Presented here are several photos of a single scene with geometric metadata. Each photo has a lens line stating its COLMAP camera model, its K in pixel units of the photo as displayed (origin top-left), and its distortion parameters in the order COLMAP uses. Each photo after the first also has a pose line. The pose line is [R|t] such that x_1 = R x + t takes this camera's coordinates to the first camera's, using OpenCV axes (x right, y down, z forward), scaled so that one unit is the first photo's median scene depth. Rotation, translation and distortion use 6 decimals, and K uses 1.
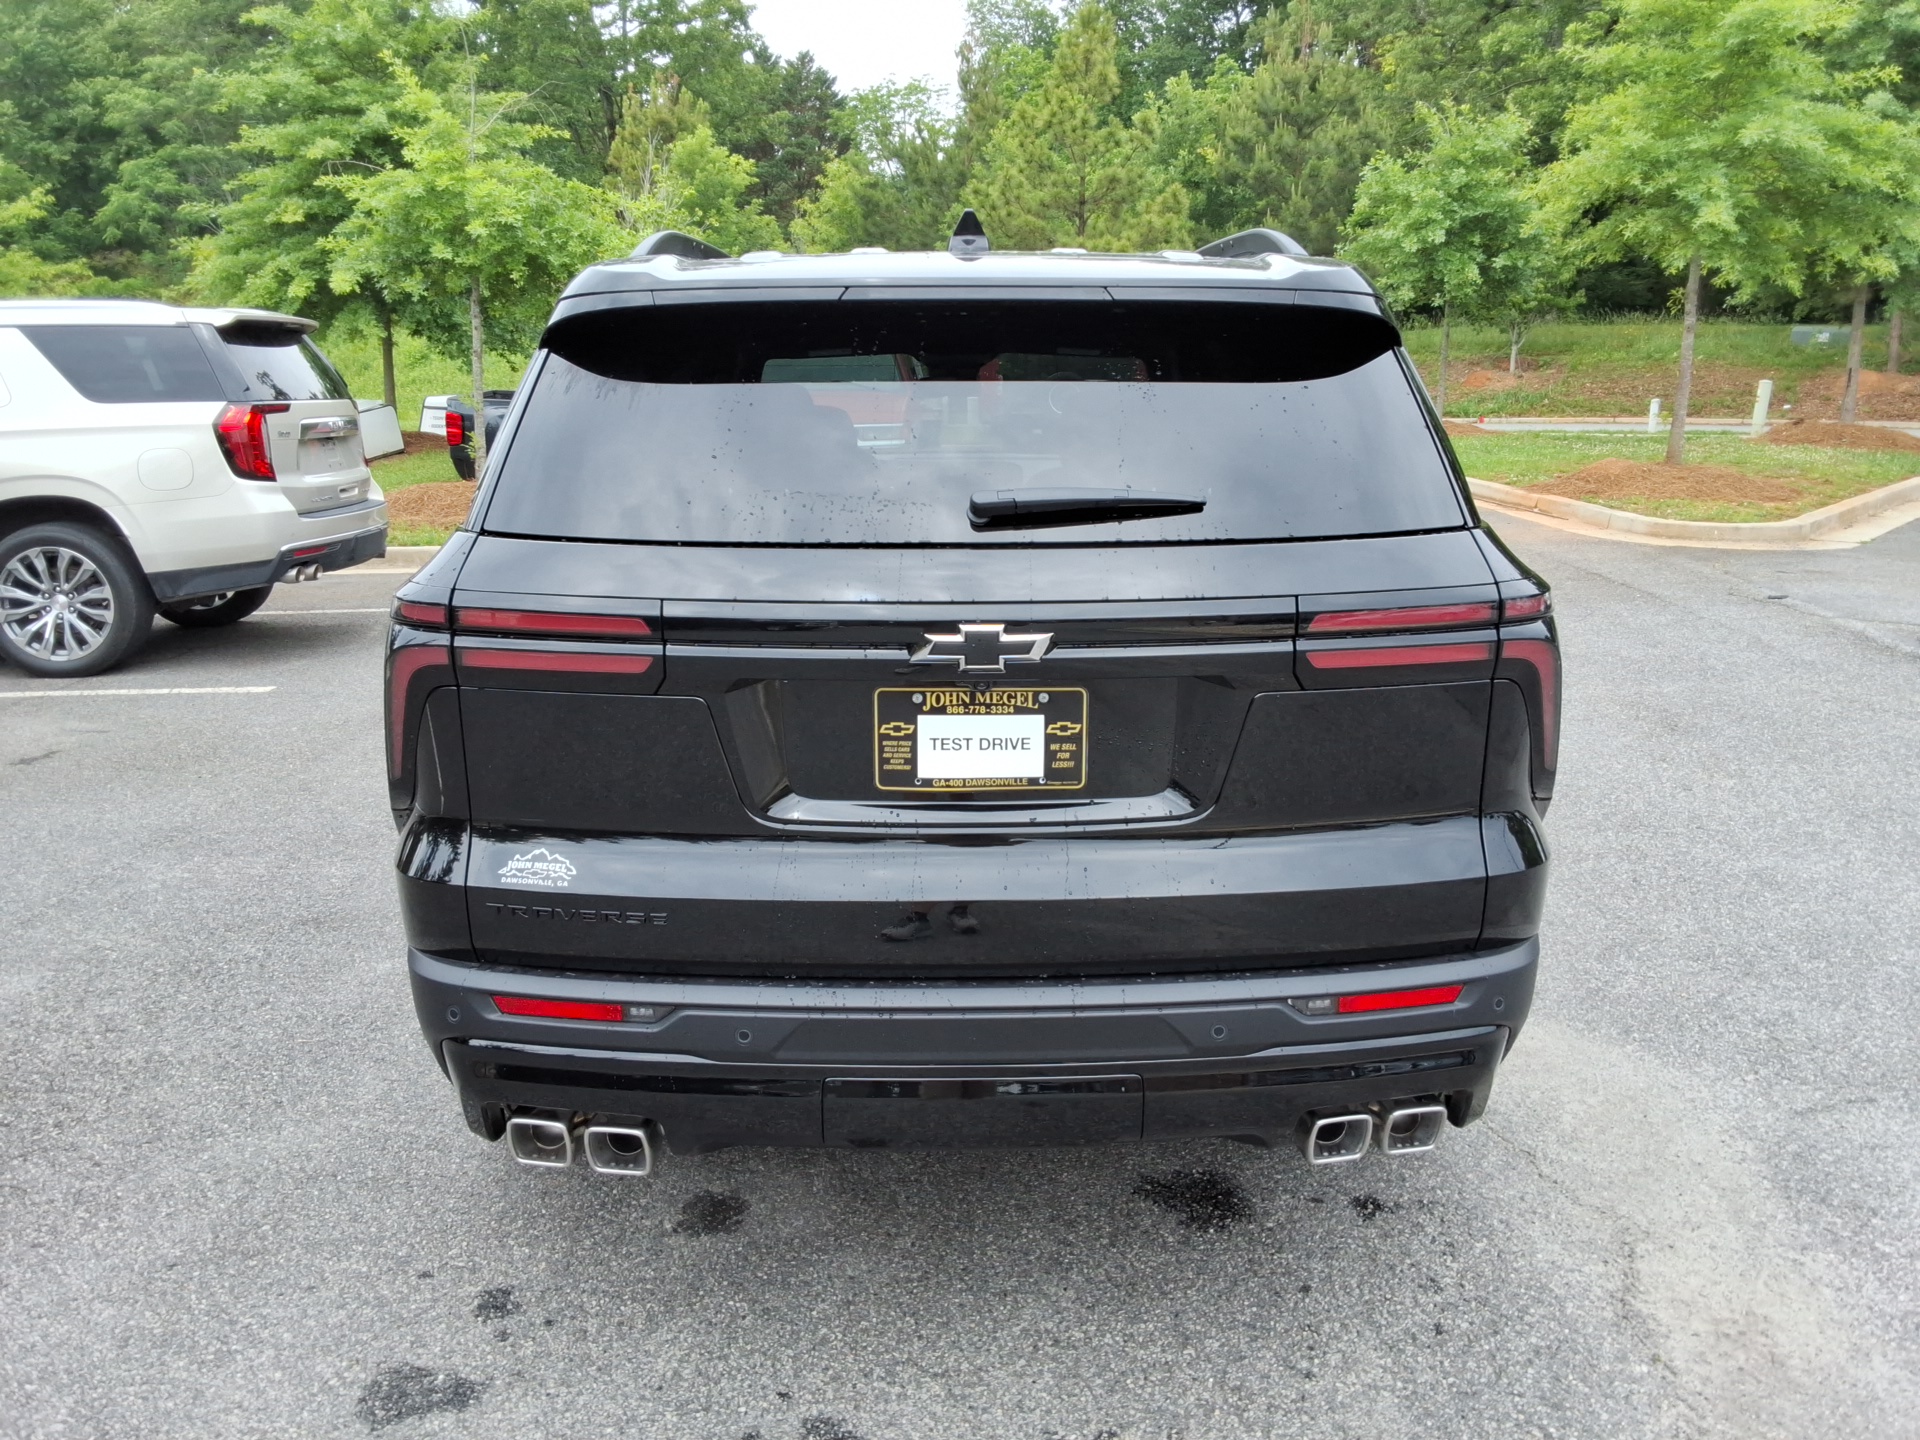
lens RADIAL K [[1541.5, 0, 975.4], [0, 1541.5, 702.7], [0, 0, 1]] dist [0.122043, -0.192815]
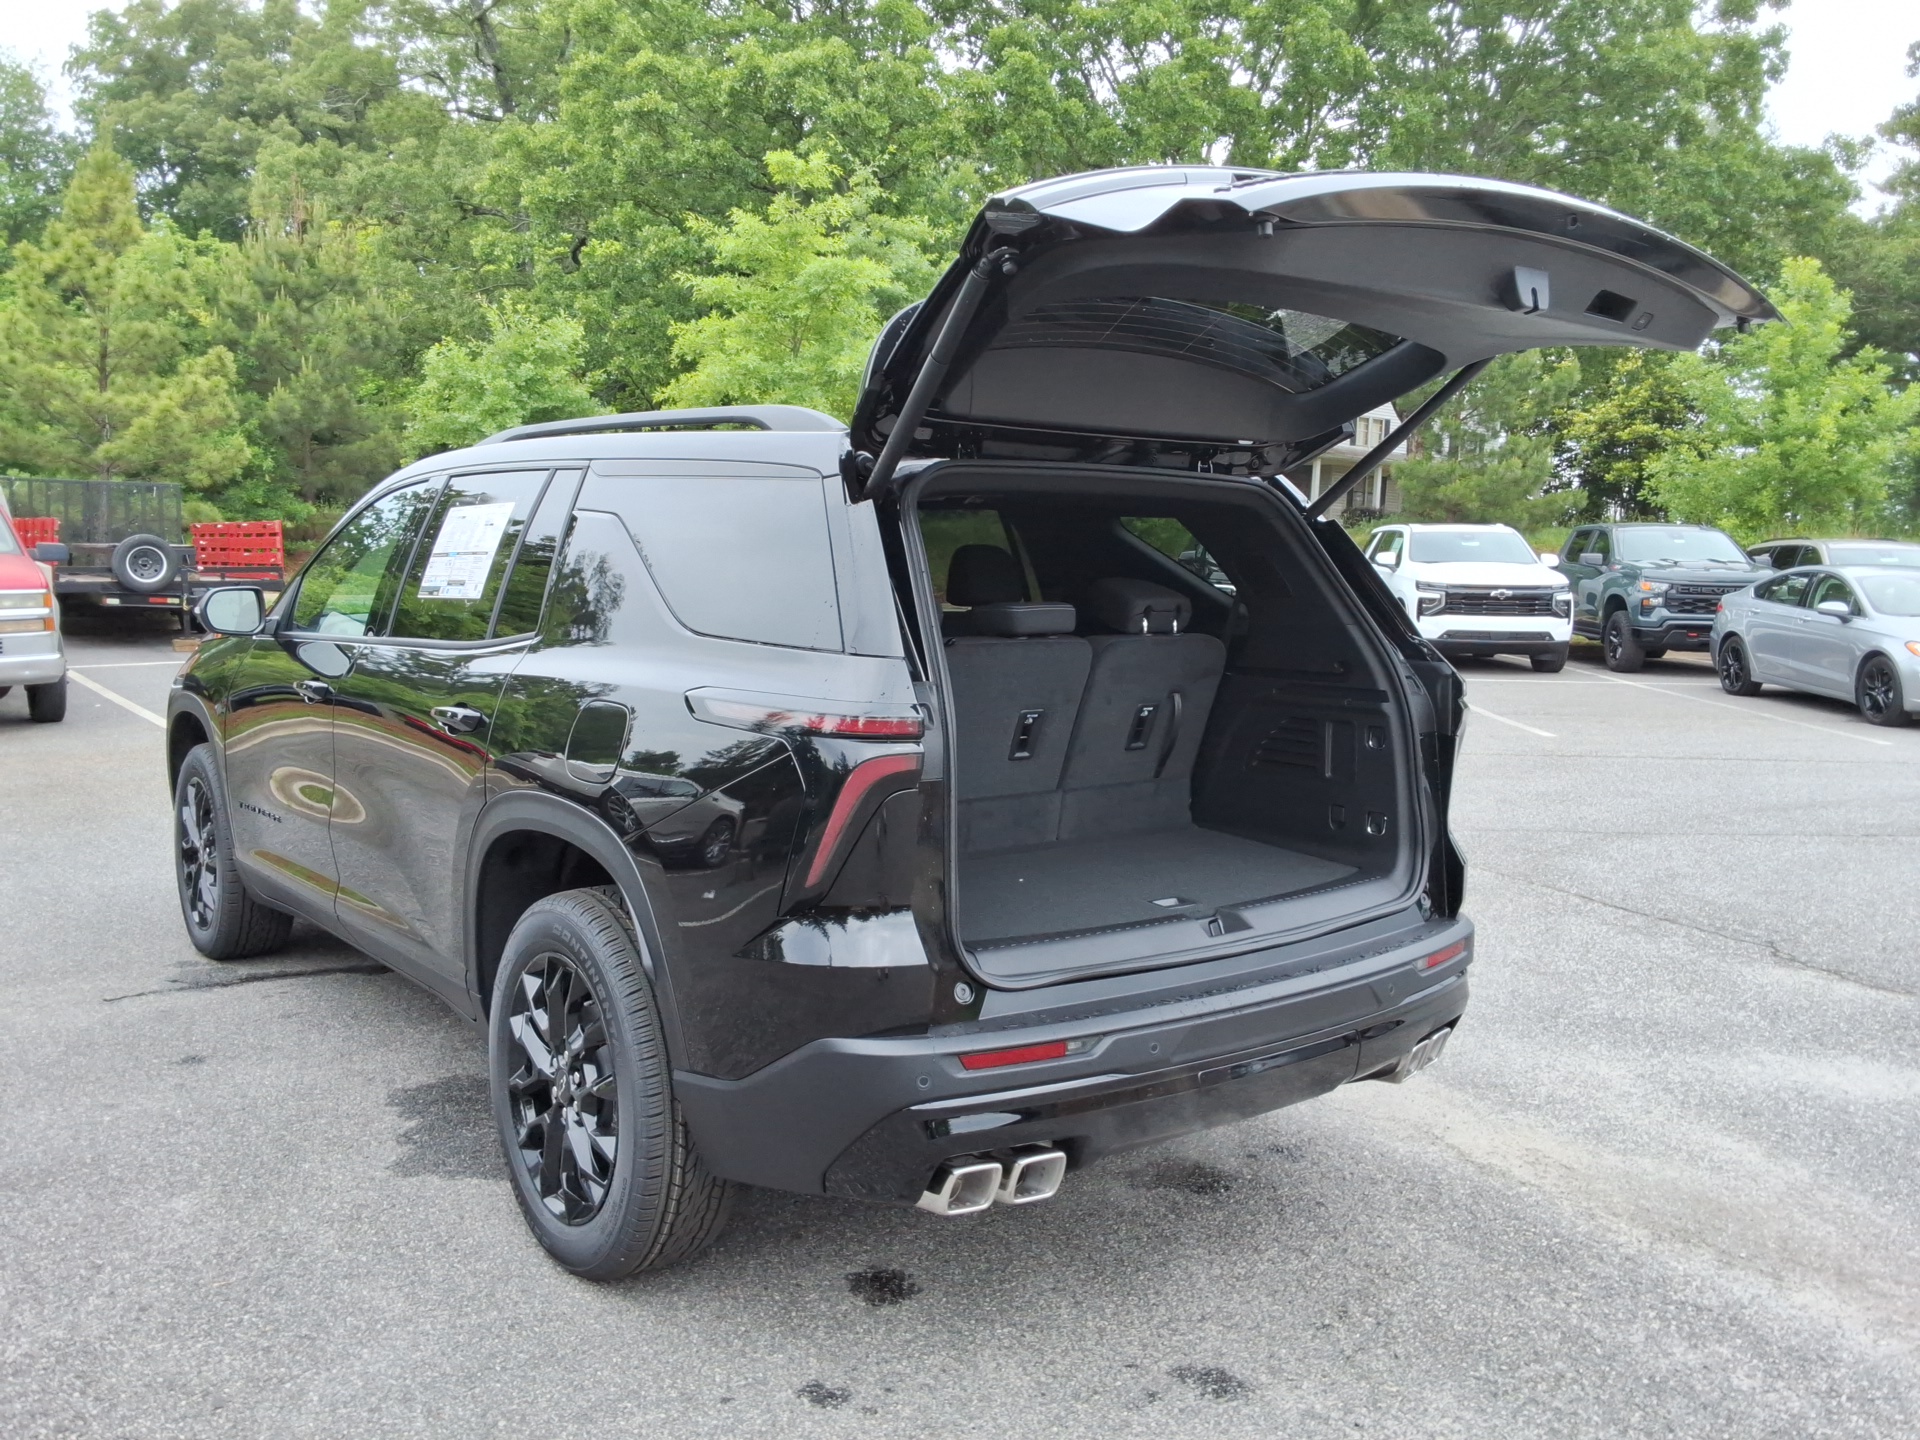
lens RADIAL K [[1541.5, 0, 975.4], [0, 1541.5, 702.7], [0, 0, 1]] dist [0.122043, -0.192815]
pose [[0.796479, -0.041378, 0.603249, -0.139573], [0.109014, 0.991135, -0.075949, 0.002596], [-0.594758, 0.126254, 0.793928, 0.008510]]
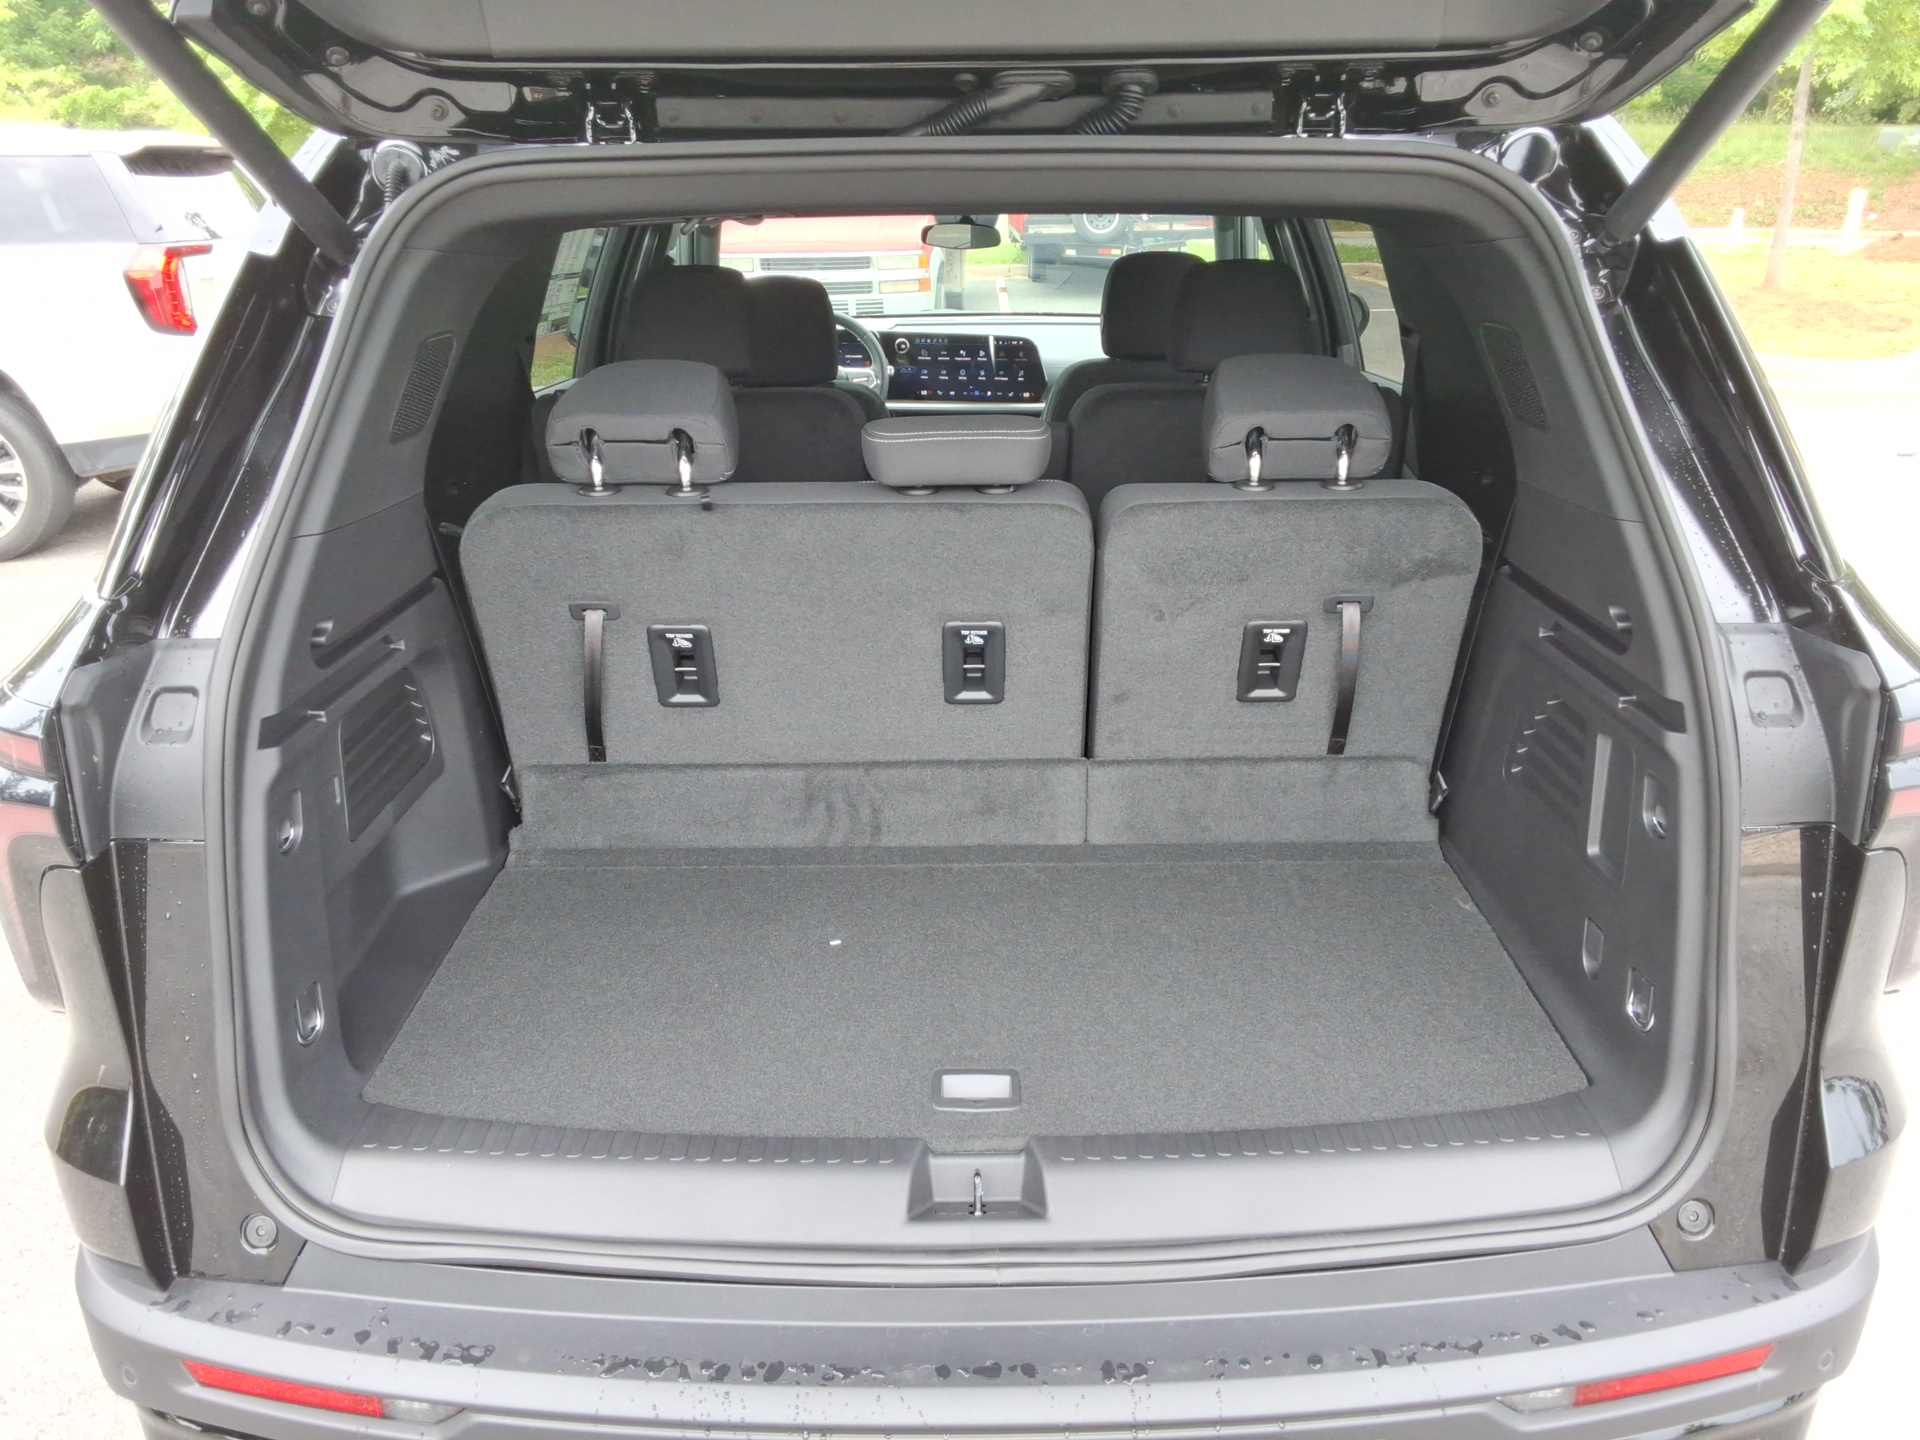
lens RADIAL K [[1538.1, 0, 991.8], [0, 1538.1, 706.9], [0, 0, 1]] dist [0.089549, -0.109968]
pose [[0.999917, -0.002484, -0.012626, 0.002468], [0.003950, 0.993073, 0.117432, -0.019566], [0.012247, -0.117472, 0.993001, 0.061881]]
